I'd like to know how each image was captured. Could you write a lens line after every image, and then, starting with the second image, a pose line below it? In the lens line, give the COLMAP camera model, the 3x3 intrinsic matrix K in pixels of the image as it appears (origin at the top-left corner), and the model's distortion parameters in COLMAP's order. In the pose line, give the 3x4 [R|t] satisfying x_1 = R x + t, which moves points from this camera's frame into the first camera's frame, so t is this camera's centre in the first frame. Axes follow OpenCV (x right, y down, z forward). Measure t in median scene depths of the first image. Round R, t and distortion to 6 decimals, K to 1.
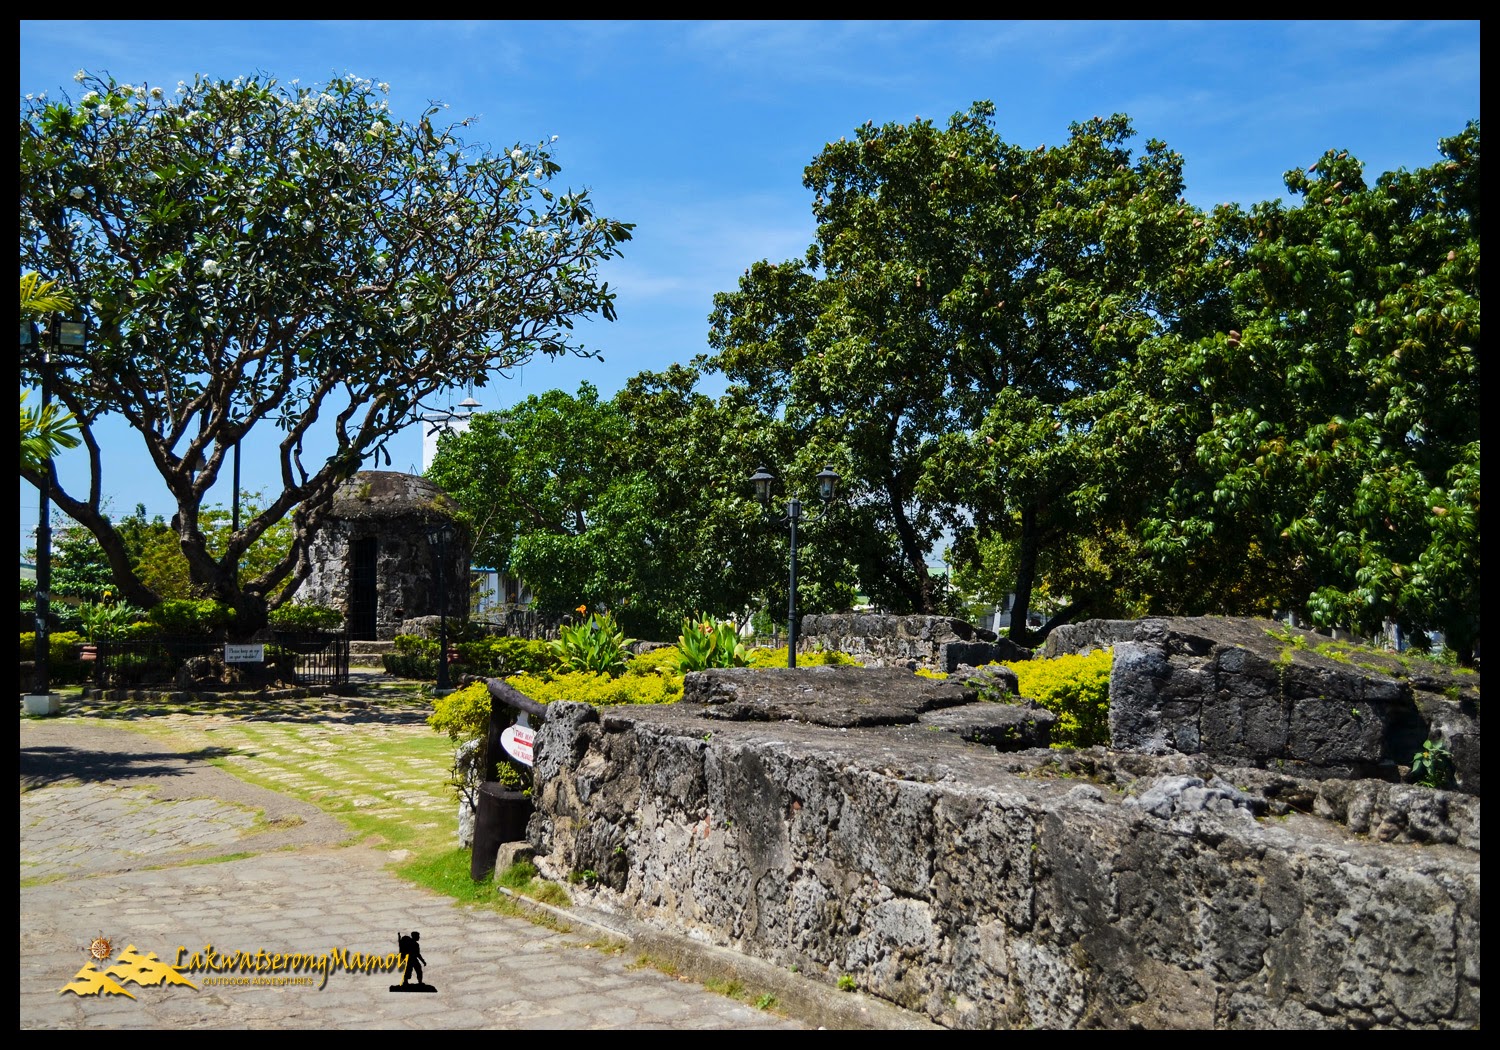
lens RADIAL K [[1638.4, 0, 750.0], [0, 1638.4, 525.0], [0, 0, 1]] dist [-0.056646, -0.018131]
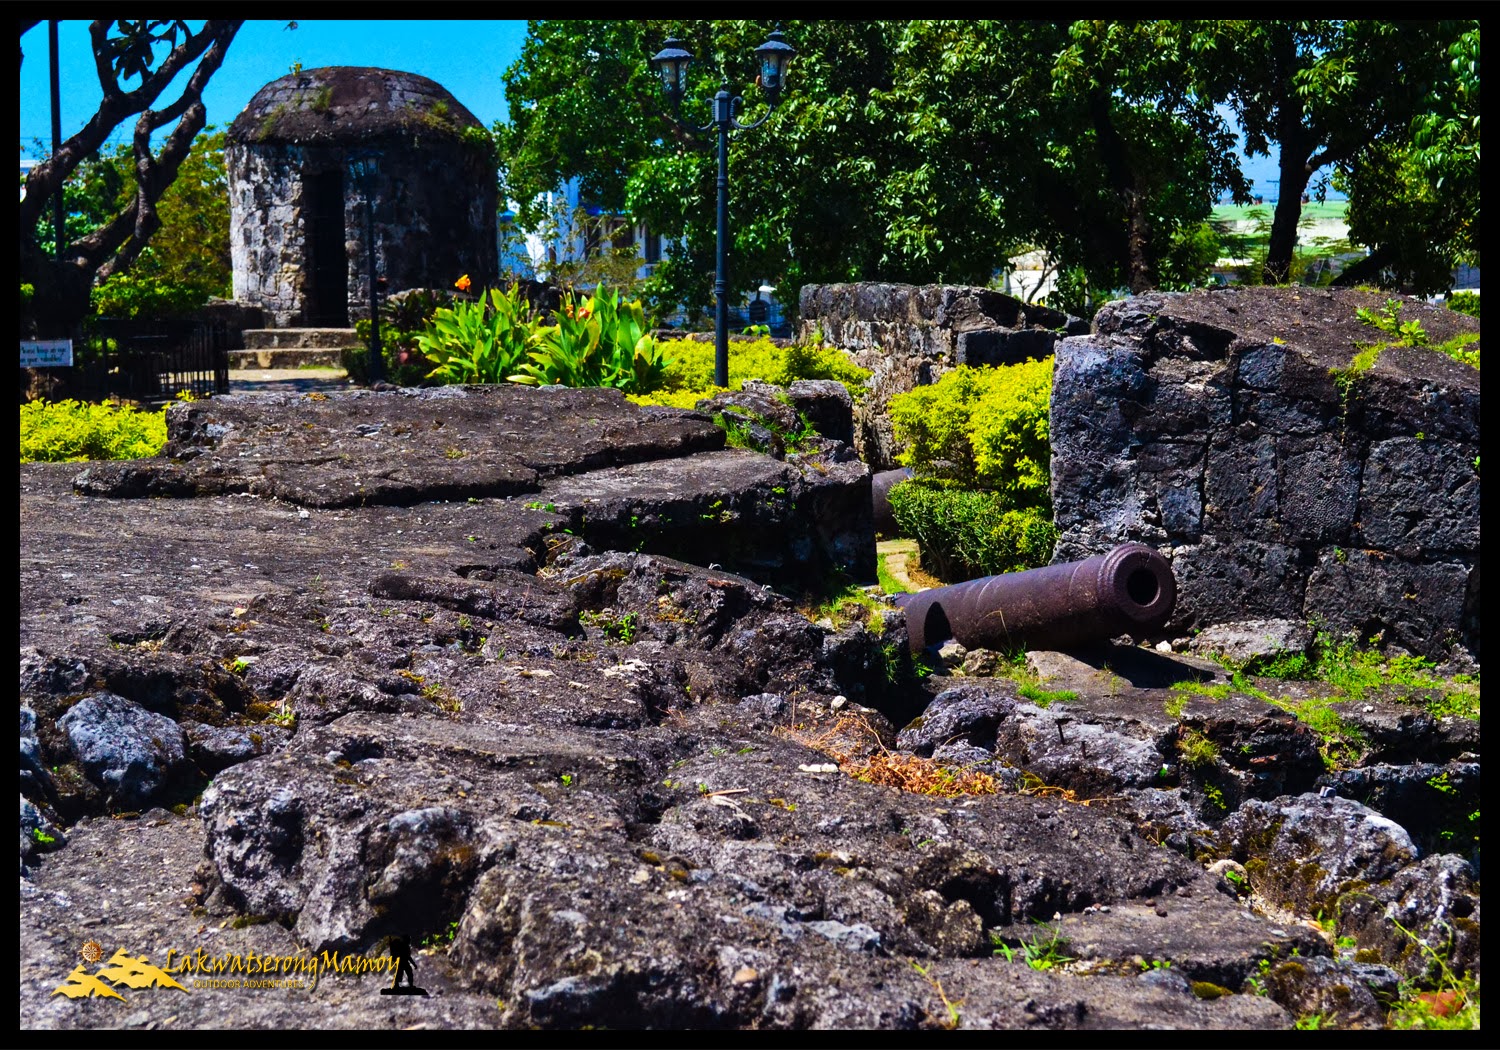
lens RADIAL K [[2447.6, 0, 750.0], [0, 2447.6, 525.0], [0, 0, 1]] dist [-0.018980, -0.127873]
pose [[0.992899, -0.001795, -0.118944, 0.144638], [0.020174, 0.987943, 0.153497, 0.003633], [0.117235, -0.154807, 0.980964, 0.107437]]
